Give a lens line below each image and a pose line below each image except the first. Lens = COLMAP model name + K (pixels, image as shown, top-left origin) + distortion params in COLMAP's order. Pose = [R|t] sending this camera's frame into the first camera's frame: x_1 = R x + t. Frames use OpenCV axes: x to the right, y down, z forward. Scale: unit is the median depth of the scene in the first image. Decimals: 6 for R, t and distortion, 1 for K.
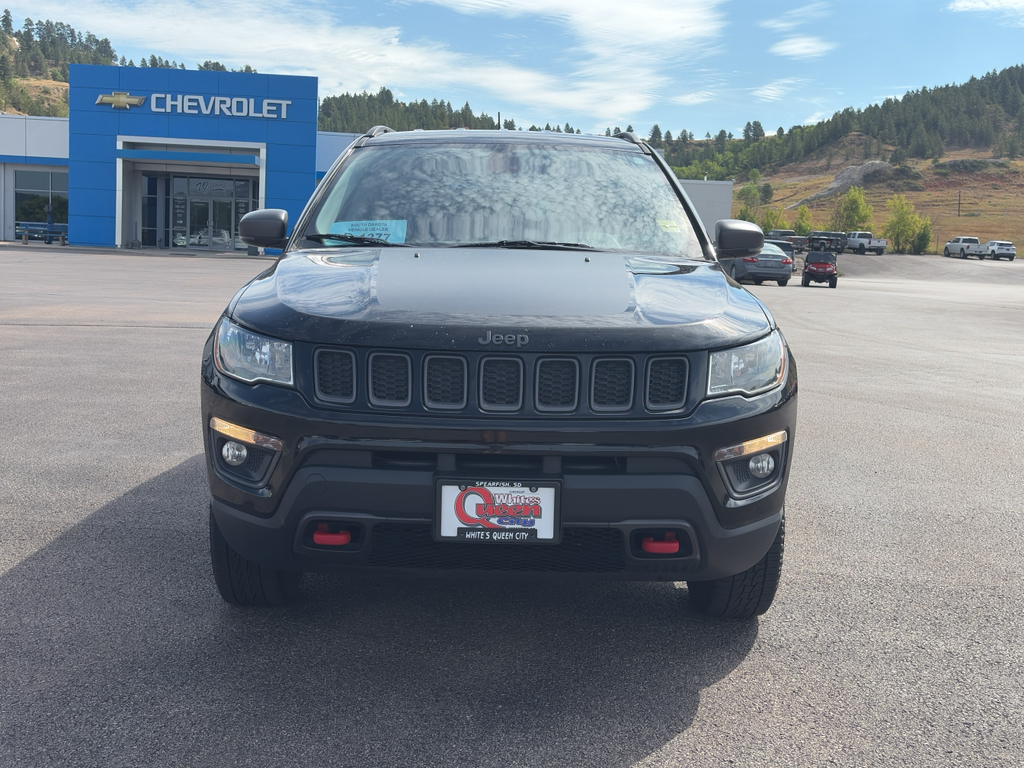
lens RADIAL K [[1193.0, 0, 512.0], [0, 1193.0, 384.0], [0, 0, 1]] dist [0.023496, 0.041853]
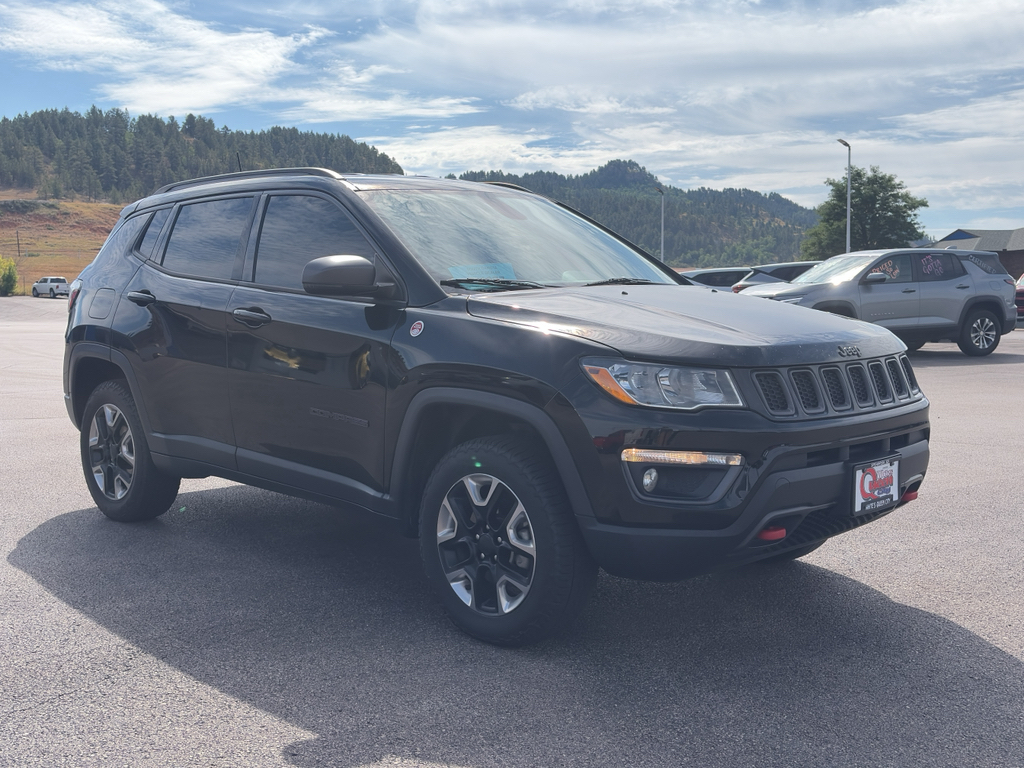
lens RADIAL K [[1193.0, 0, 512.0], [0, 1193.0, 384.0], [0, 0, 1]] dist [0.023496, 0.041853]
pose [[0.701784, -0.097424, 0.705697, -1.131671], [0.120496, 0.992565, 0.017199, -0.066321], [-0.702126, 0.072963, 0.708305, 0.350003]]
